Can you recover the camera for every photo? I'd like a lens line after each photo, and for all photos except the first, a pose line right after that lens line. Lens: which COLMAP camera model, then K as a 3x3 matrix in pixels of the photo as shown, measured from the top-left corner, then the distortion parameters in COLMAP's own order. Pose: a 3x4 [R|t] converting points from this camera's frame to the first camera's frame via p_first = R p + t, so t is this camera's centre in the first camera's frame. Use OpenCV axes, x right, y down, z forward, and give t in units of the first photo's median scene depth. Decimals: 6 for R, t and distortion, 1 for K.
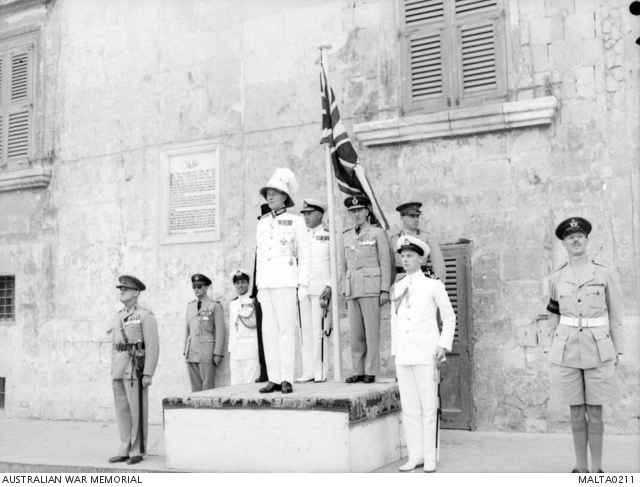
lens RADIAL K [[789.8, 0, 320.0], [0, 789.8, 243.5], [0, 0, 1]] dist [0.028266, -0.318823]
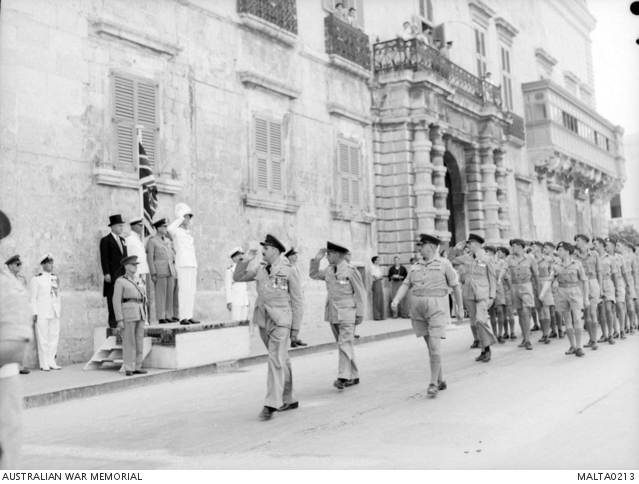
lens RADIAL K [[791.2, 0, 319.5], [0, 791.2, 242.0], [0, 0, 1]] dist [-0.007305, -0.388934]
pose [[0.076641, 0.090253, 0.992966, -1.433039], [-0.051030, 0.994945, -0.086494, 0.106287], [-0.995752, -0.044042, 0.080859, 0.413311]]
